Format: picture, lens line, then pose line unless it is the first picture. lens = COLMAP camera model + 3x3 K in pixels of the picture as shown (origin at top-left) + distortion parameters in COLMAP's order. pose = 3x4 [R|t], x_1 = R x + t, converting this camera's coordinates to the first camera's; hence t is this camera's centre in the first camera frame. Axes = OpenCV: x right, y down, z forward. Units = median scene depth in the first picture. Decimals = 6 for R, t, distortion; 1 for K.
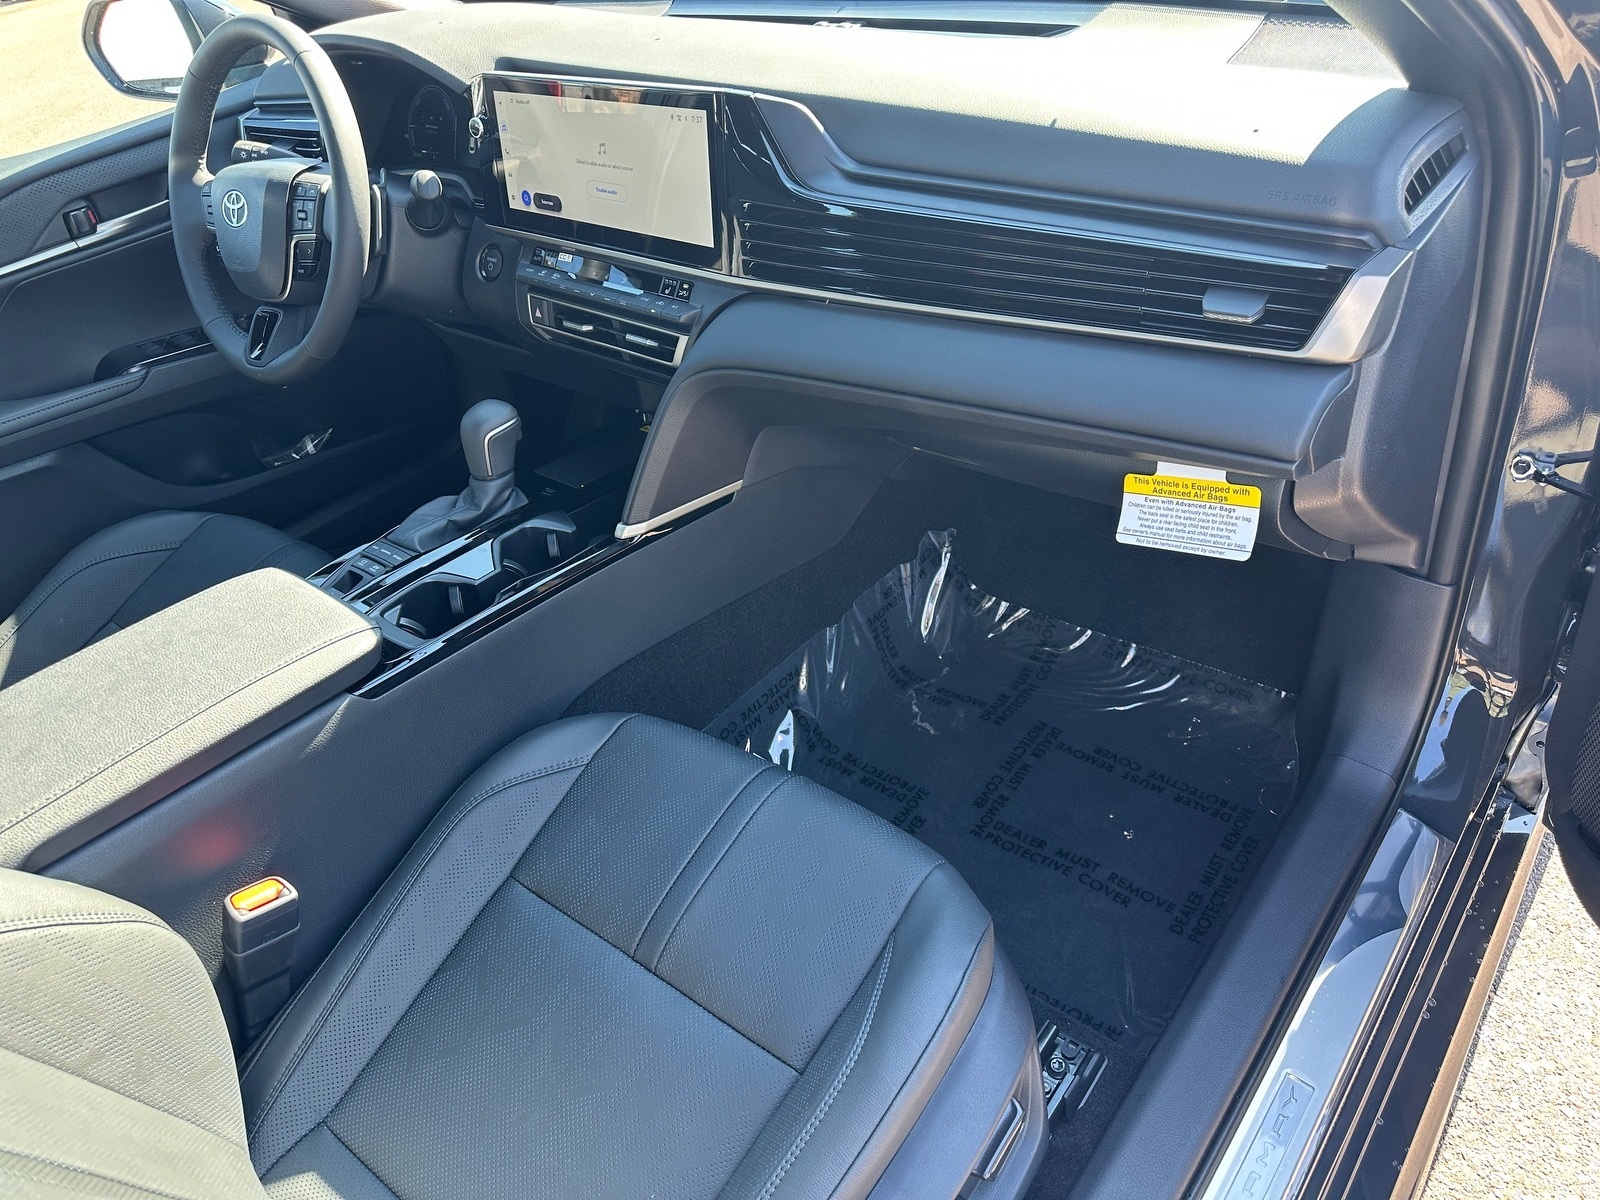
lens RADIAL K [[1132.3, 0, 814.6], [0, 1132.3, 609.3], [0, 0, 1]] dist [0.052661, -0.064835]
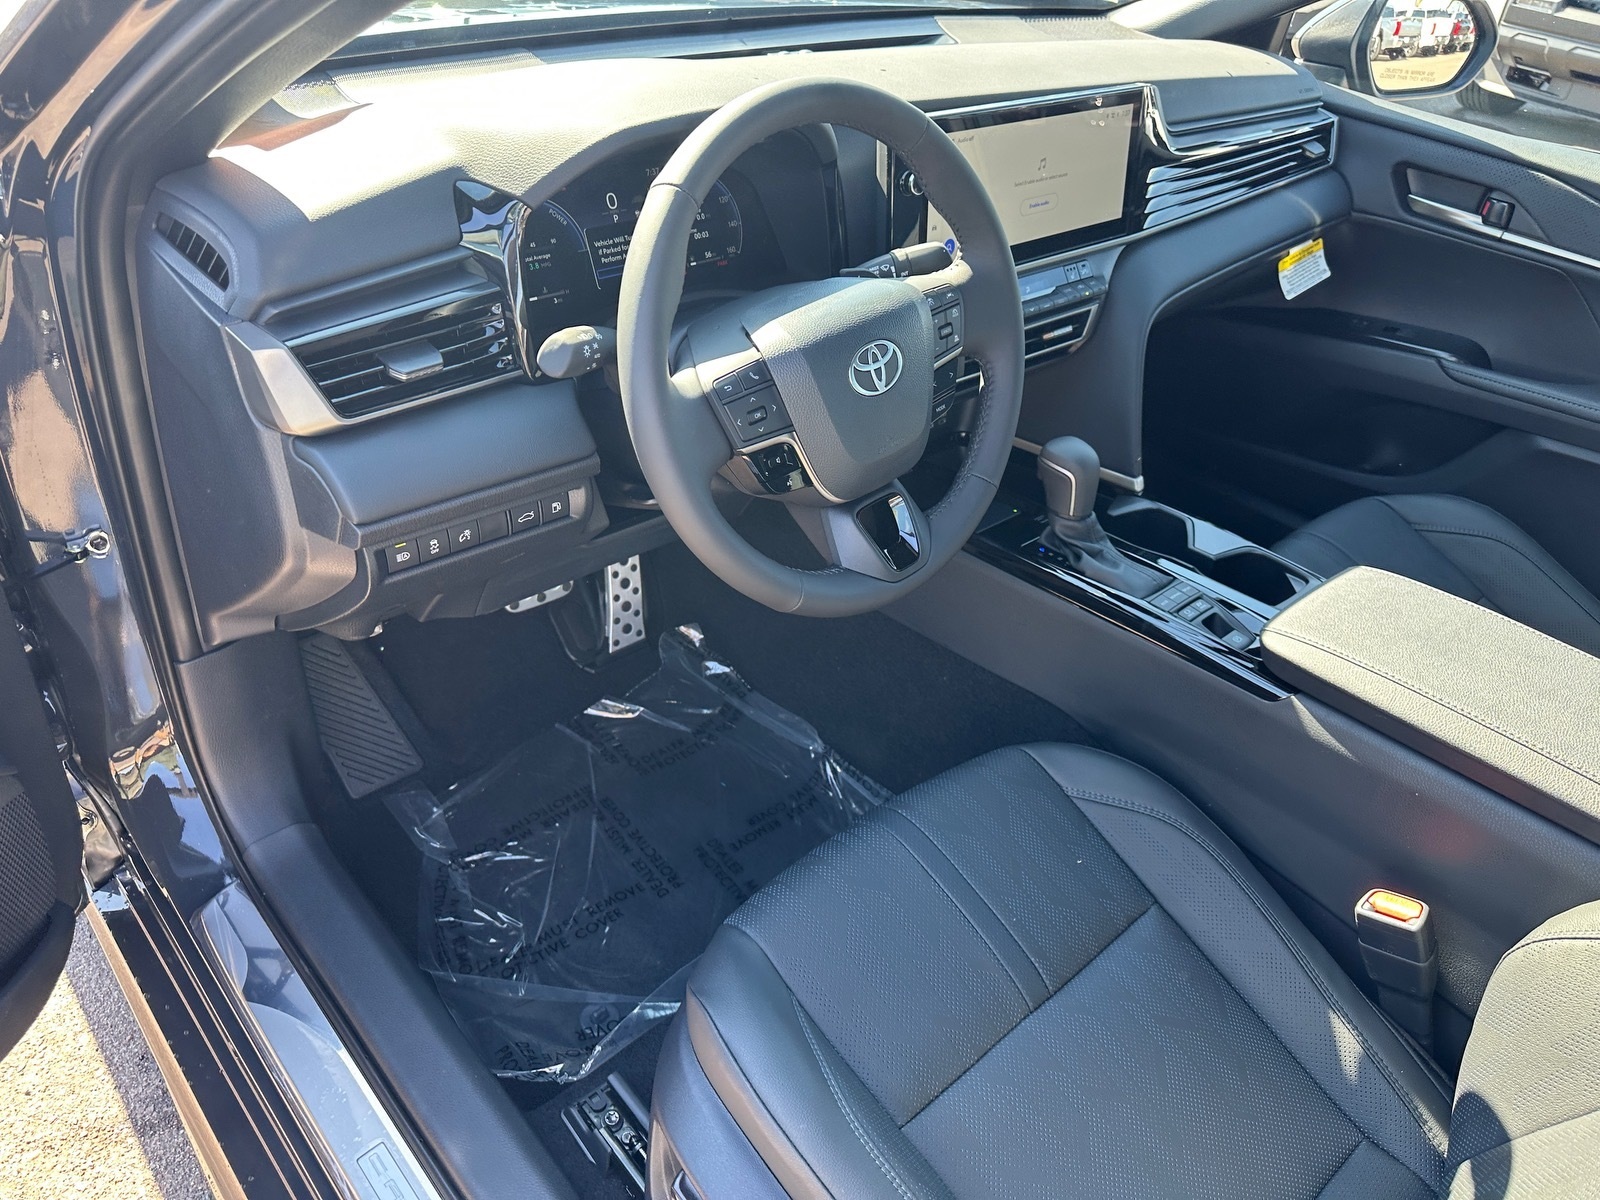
lens RADIAL K [[1132.3, 0, 791.3], [0, 1132.3, 604.3], [0, 0, 1]] dist [0.052661, -0.064835]
pose [[0.159100, -0.478445, 0.863584, -1.229918], [0.510049, 0.788782, 0.343035, -0.525202], [-0.845303, 0.385894, 0.369525, 0.901552]]
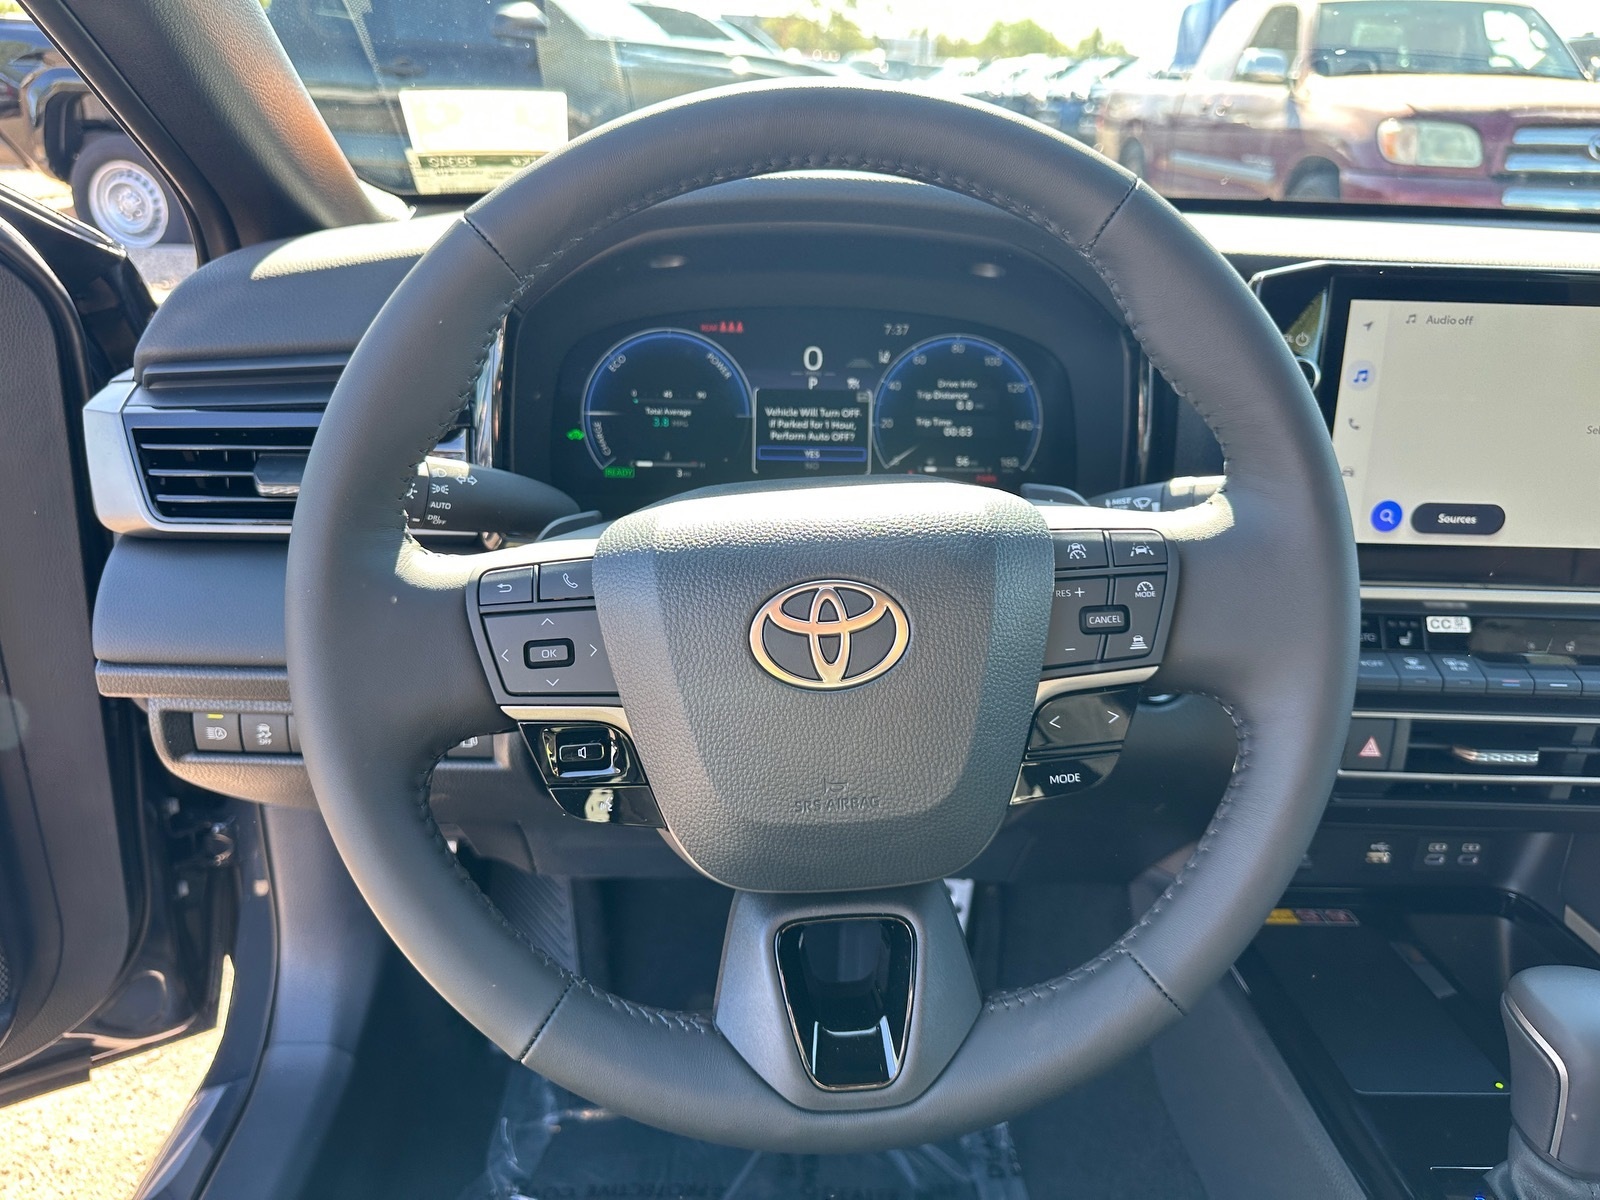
lens RADIAL K [[1132.3, 0, 804.0], [0, 1132.3, 606.2], [0, 0, 1]] dist [0.052661, -0.064835]
pose [[0.766025, -0.133671, 0.628759, -0.751288], [0.288449, 0.945611, -0.150388, -0.331419], [-0.574459, 0.296565, 0.762919, 0.810419]]
